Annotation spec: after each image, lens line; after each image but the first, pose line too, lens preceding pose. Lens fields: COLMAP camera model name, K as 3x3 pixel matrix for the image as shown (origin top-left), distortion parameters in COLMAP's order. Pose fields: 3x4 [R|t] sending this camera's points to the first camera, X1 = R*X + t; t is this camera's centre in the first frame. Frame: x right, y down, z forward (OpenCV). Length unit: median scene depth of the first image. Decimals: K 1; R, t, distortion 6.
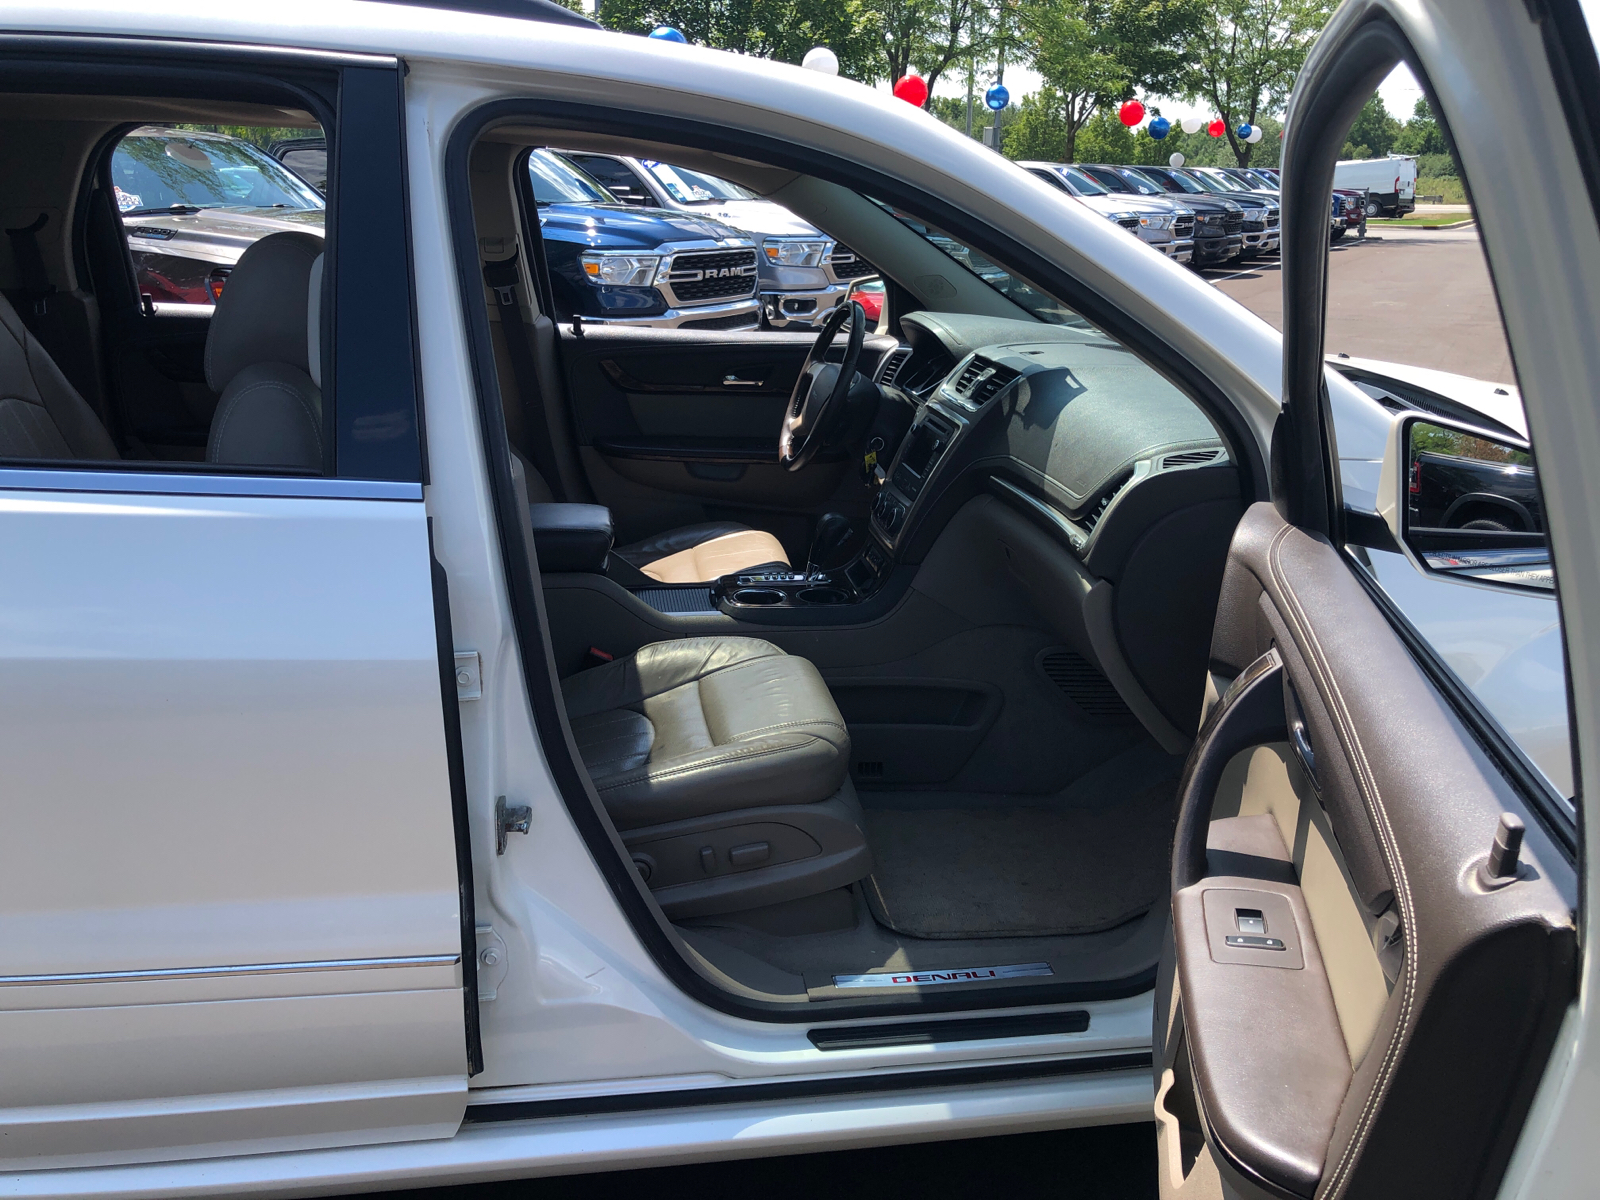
lens RADIAL K [[1324.2, 0, 806.0], [0, 1324.2, 578.5], [0, 0, 1]] dist [0.009988, -0.000362]
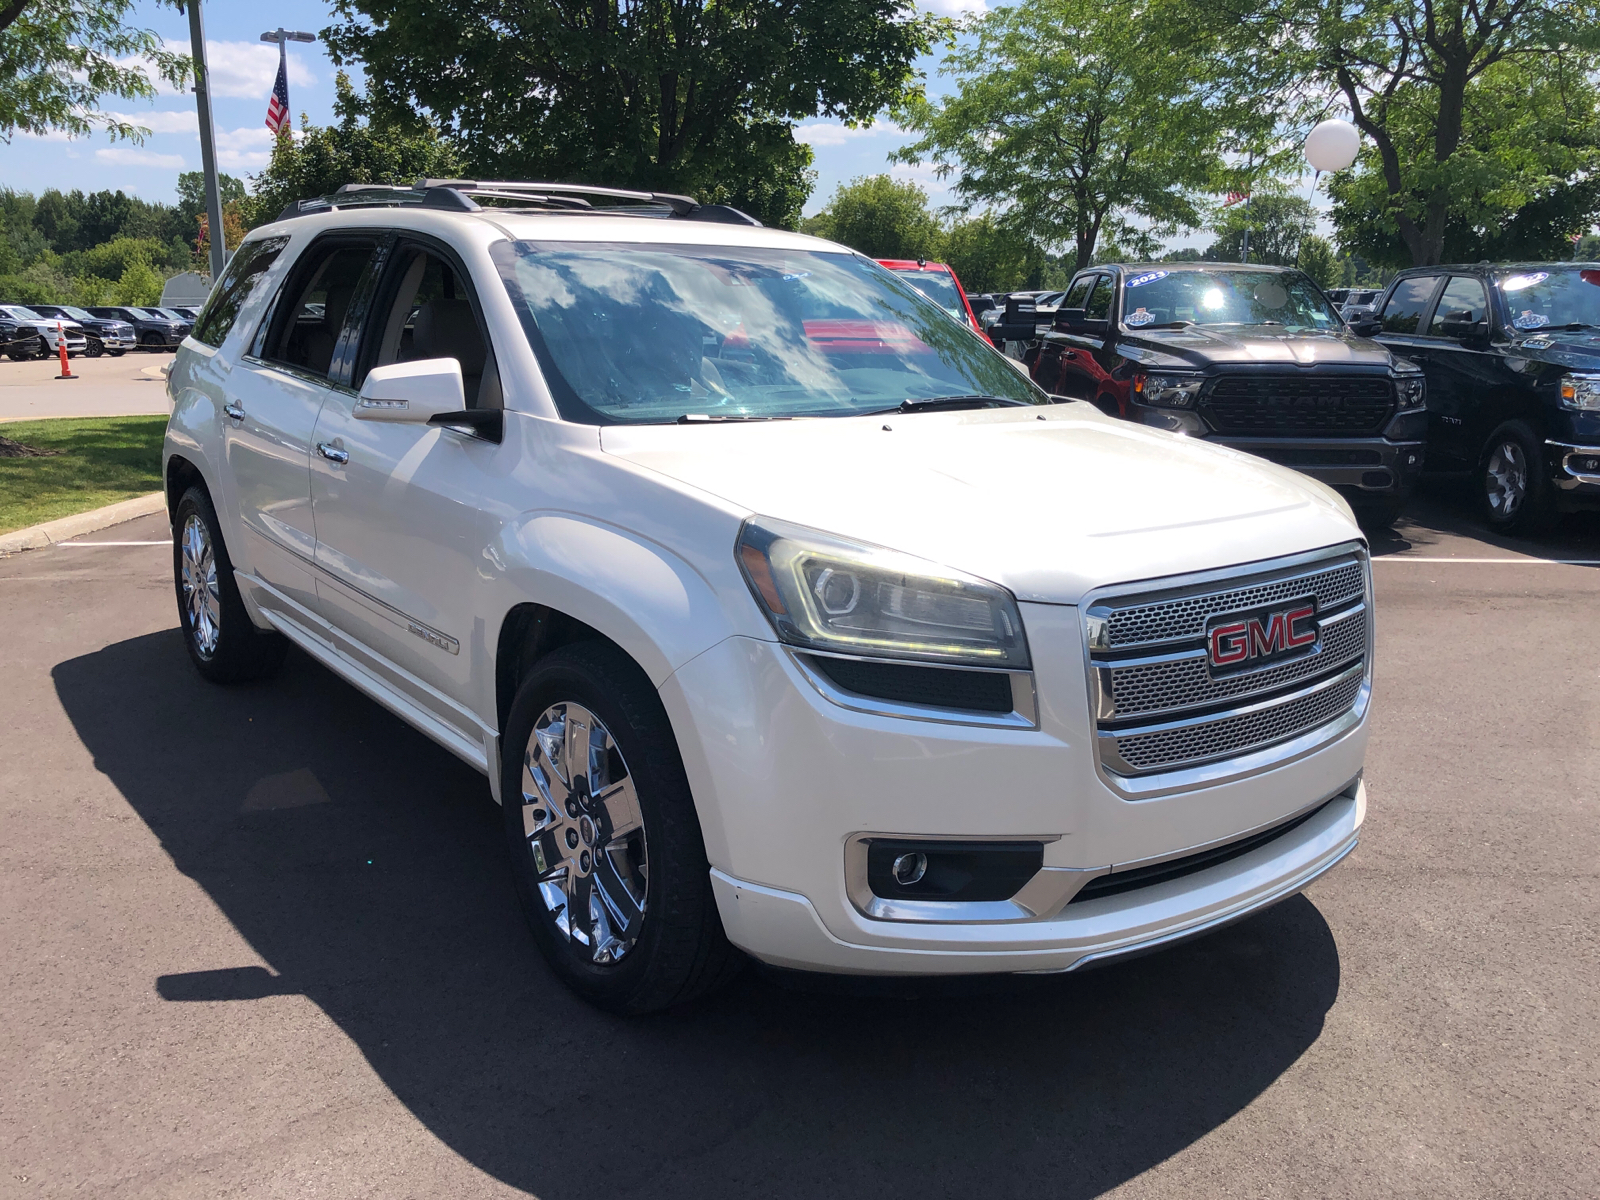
lens RADIAL K [[1324.2, 0, 793.2], [0, 1324.2, 597.9], [0, 0, 1]] dist [0.009988, -0.000362]
pose [[0.475464, 0.182700, -0.860555, 0.114834], [-0.257044, 0.964362, 0.062719, -0.002535], [0.841345, 0.191380, 0.505482, 0.022221]]
